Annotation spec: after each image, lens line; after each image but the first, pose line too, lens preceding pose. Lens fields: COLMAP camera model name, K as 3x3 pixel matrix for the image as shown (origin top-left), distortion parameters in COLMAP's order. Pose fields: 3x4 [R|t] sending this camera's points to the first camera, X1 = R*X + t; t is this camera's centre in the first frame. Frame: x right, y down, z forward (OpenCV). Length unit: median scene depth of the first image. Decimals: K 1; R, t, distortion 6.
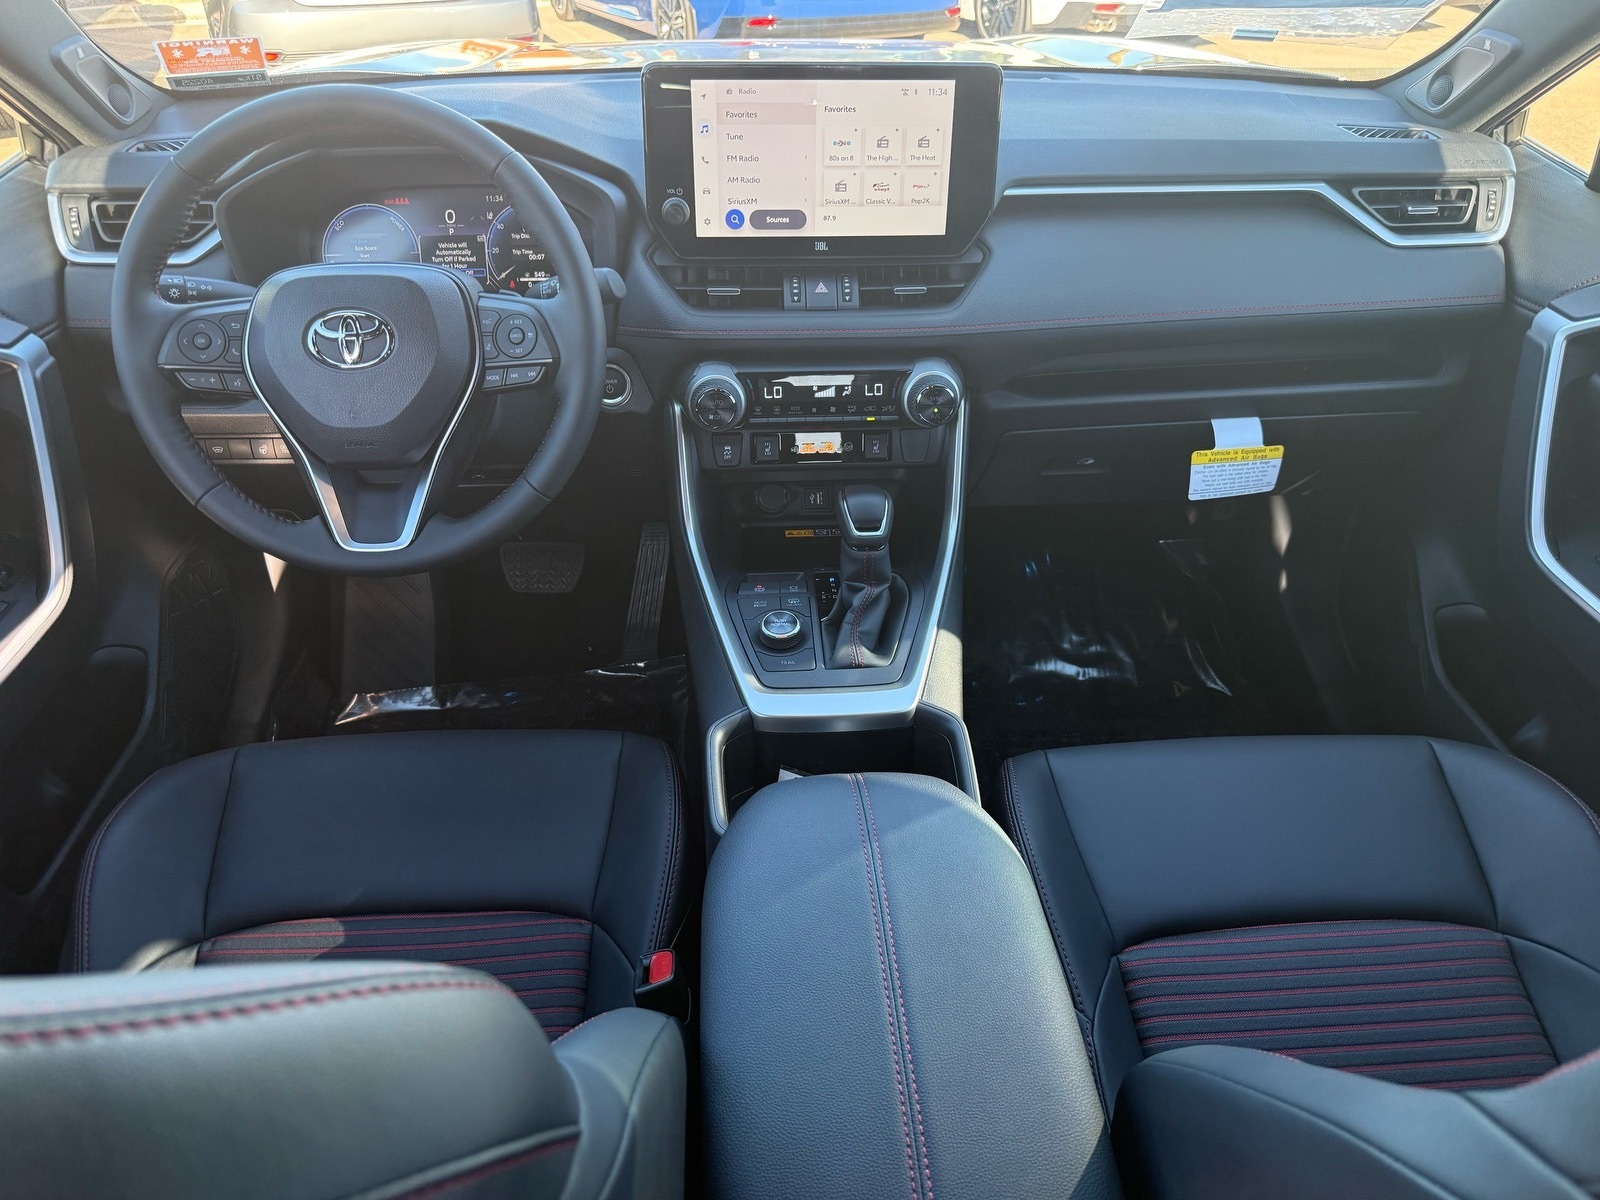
lens RADIAL K [[1146.3, 0, 804.4], [0, 1146.3, 655.8], [0, 0, 1]] dist [0.038441, -0.064792]
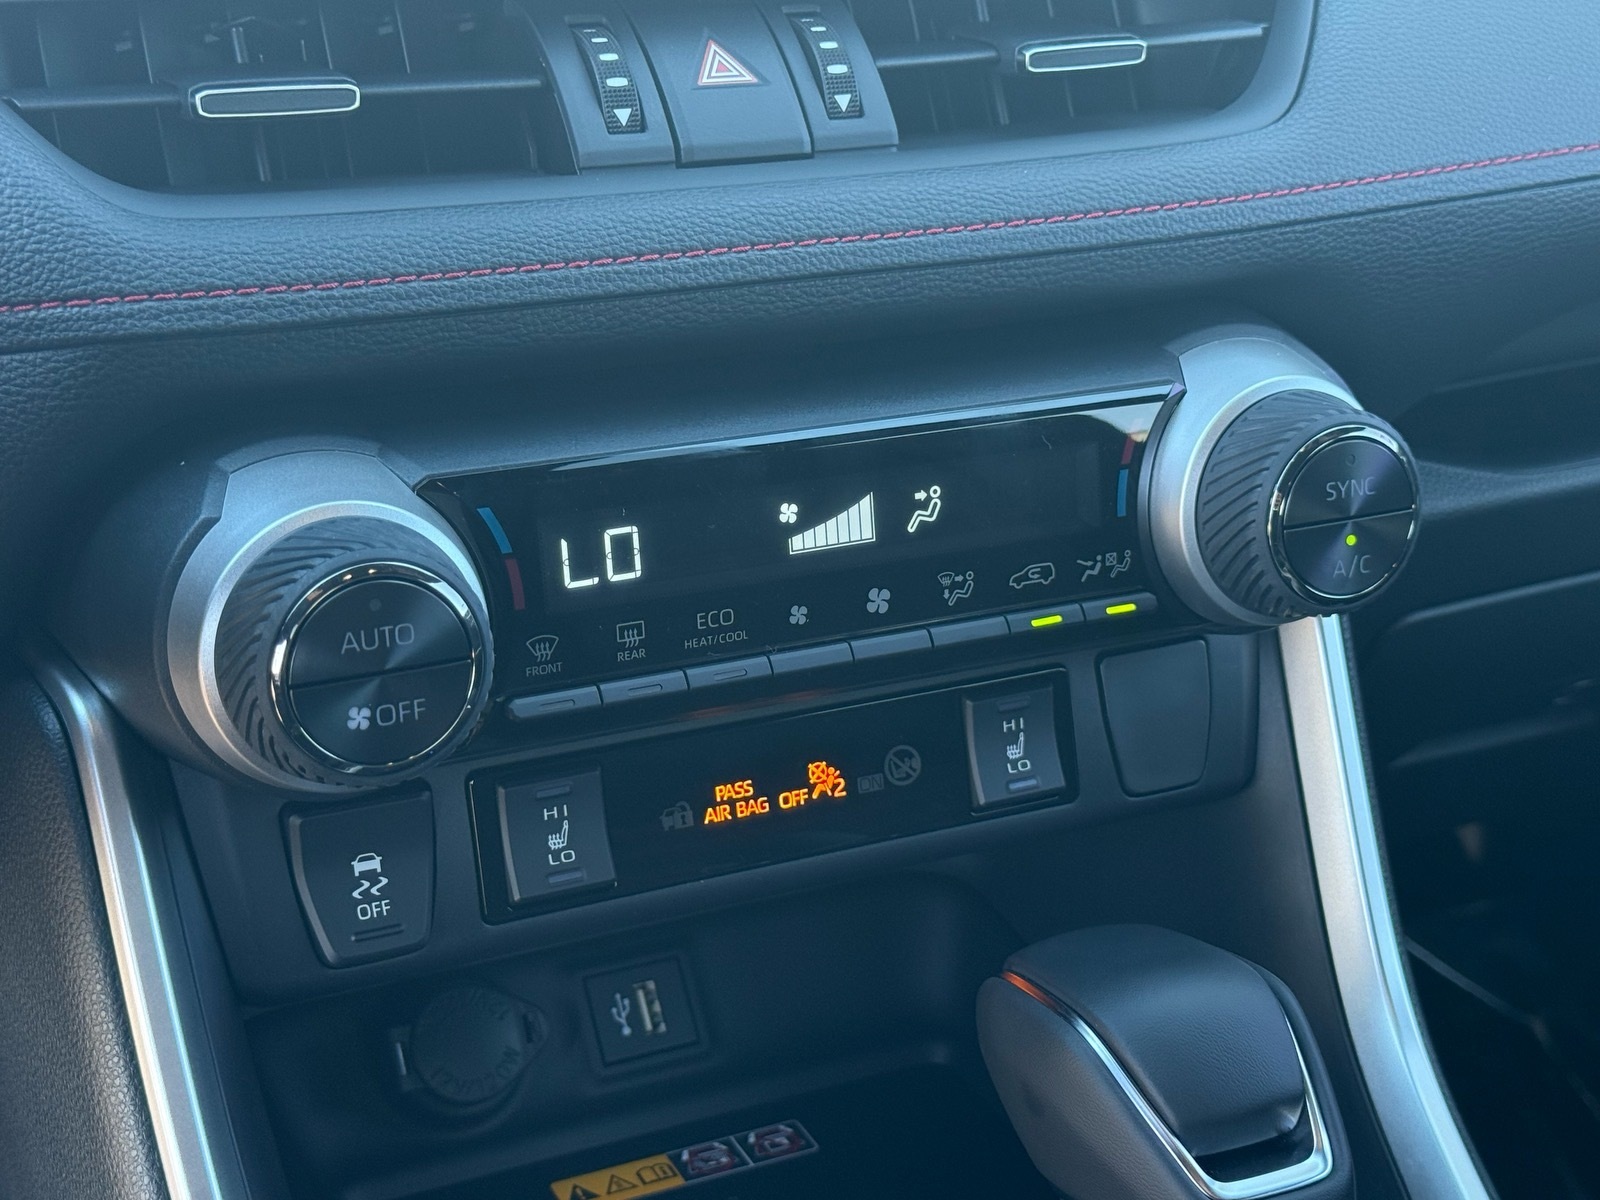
lens RADIAL K [[2546.6, 0, 779.3], [0, 2546.6, 611.9], [0, 0, 1]] dist [0.149295, 0.000000]
pose [[0.922369, -0.131235, 0.363337, -0.162398], [0.212028, 0.958184, -0.192164, -0.128040], [-0.322925, 0.254283, 0.911625, 0.586071]]
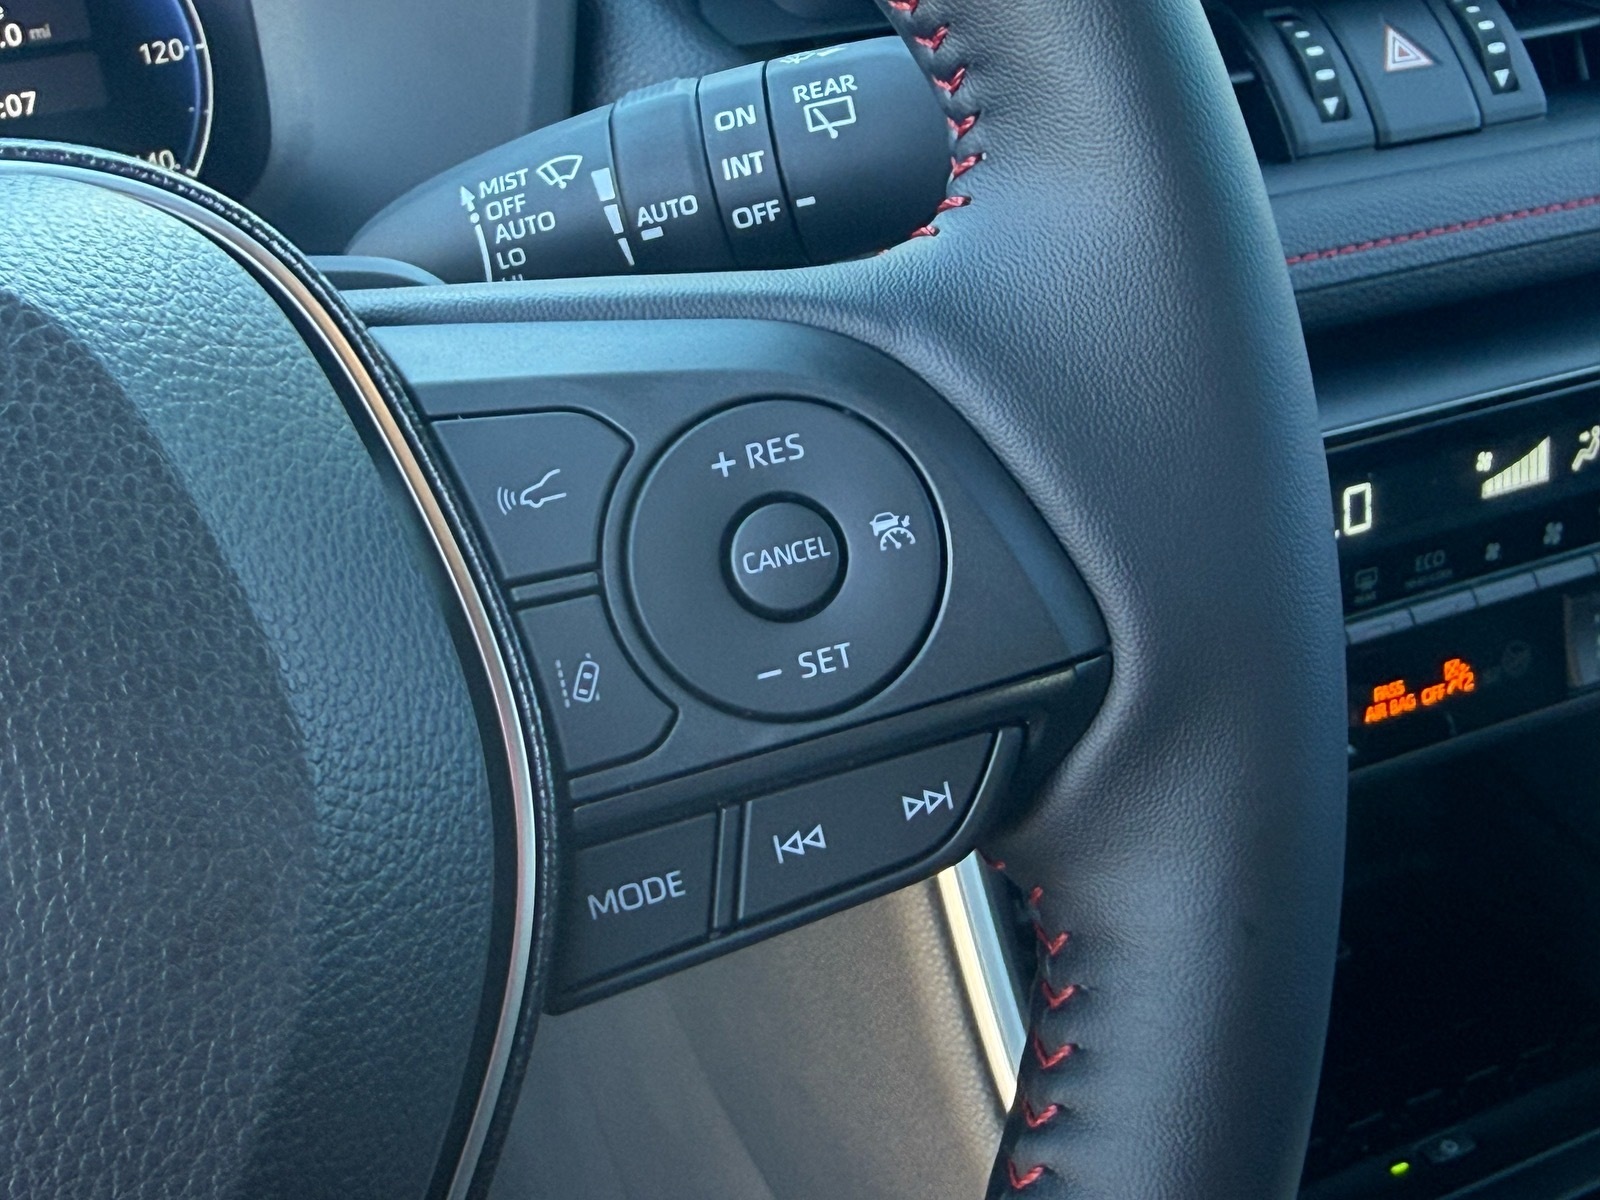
lens RADIAL K [[2178.0, 0, 784.3], [0, 2178.0, 594.6], [0, 0, 1]] dist [0.012658, 0.000000]
pose [[0.914858, -0.204993, 0.347868, -0.281199], [0.243050, 0.967554, -0.069033, -0.211406], [-0.322430, 0.147705, 0.934999, 0.636787]]
